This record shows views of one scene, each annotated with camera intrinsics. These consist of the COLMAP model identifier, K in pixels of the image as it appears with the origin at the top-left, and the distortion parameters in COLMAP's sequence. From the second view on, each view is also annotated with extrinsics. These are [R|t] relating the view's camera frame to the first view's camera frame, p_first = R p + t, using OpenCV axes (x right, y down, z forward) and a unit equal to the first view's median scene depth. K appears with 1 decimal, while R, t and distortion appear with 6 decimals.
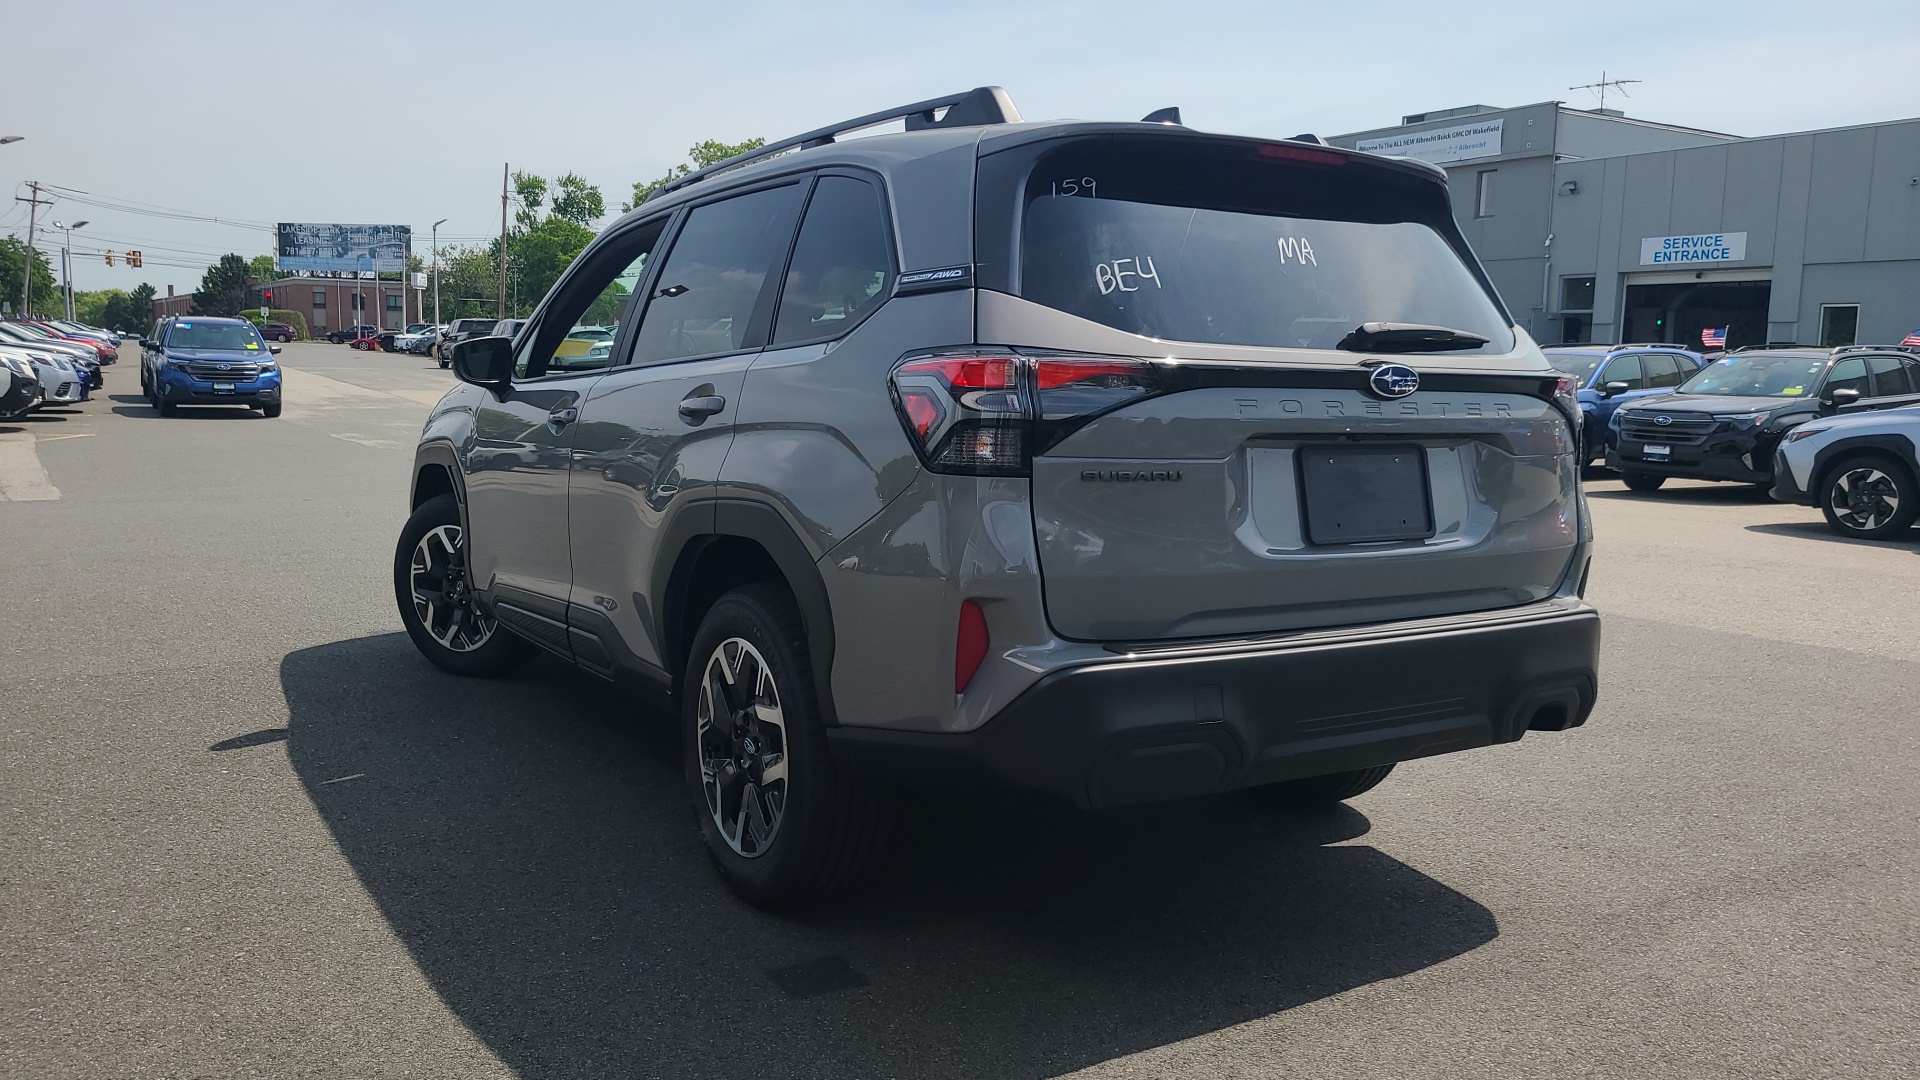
lens RADIAL K [[1450.4, 0, 949.3], [0, 1450.4, 532.7], [0, 0, 1]] dist [0.056699, -0.041746]
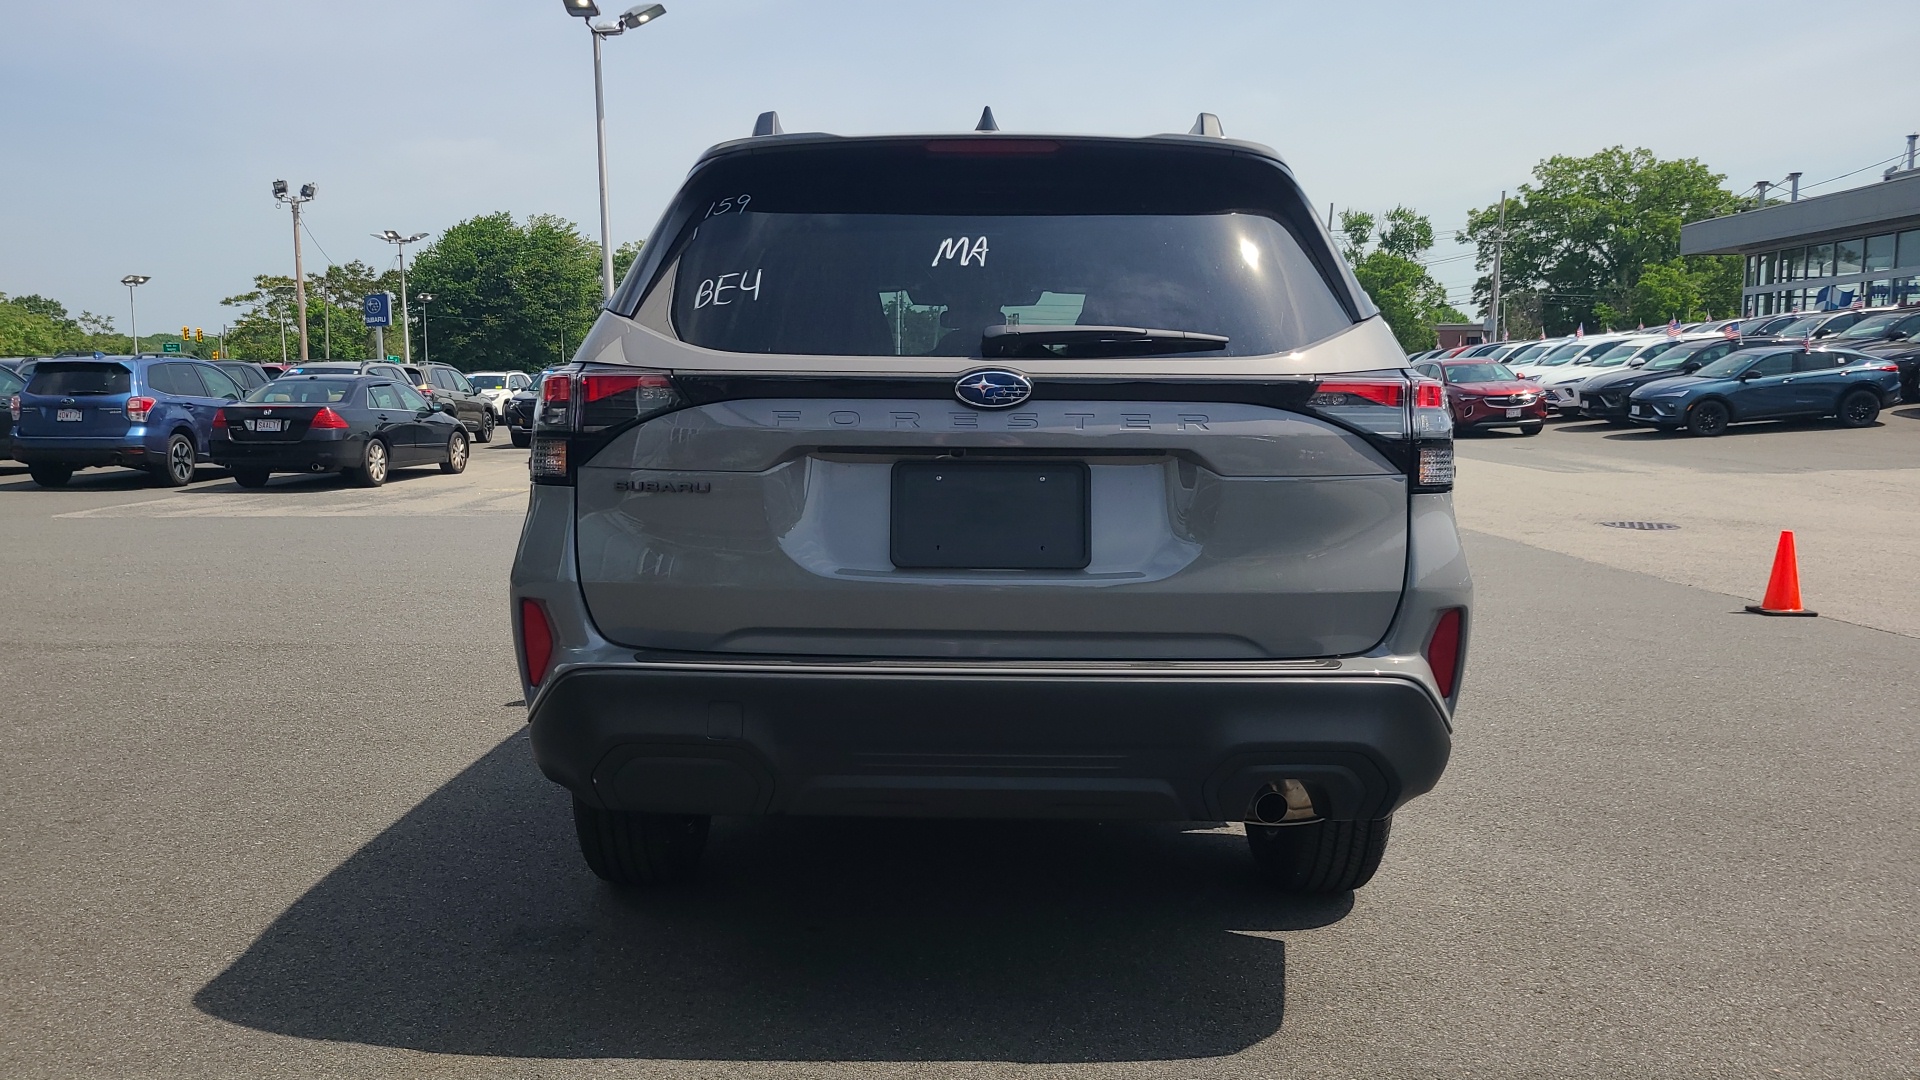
lens RADIAL K [[1450.4, 0, 944.5], [0, 1450.4, 557.4], [0, 0, 1]] dist [0.056699, -0.041746]
pose [[0.834598, 0.040807, -0.549346, 0.710370], [-0.045495, 0.998952, 0.005087, -0.004079], [0.548978, 0.020747, 0.835579, 0.221013]]
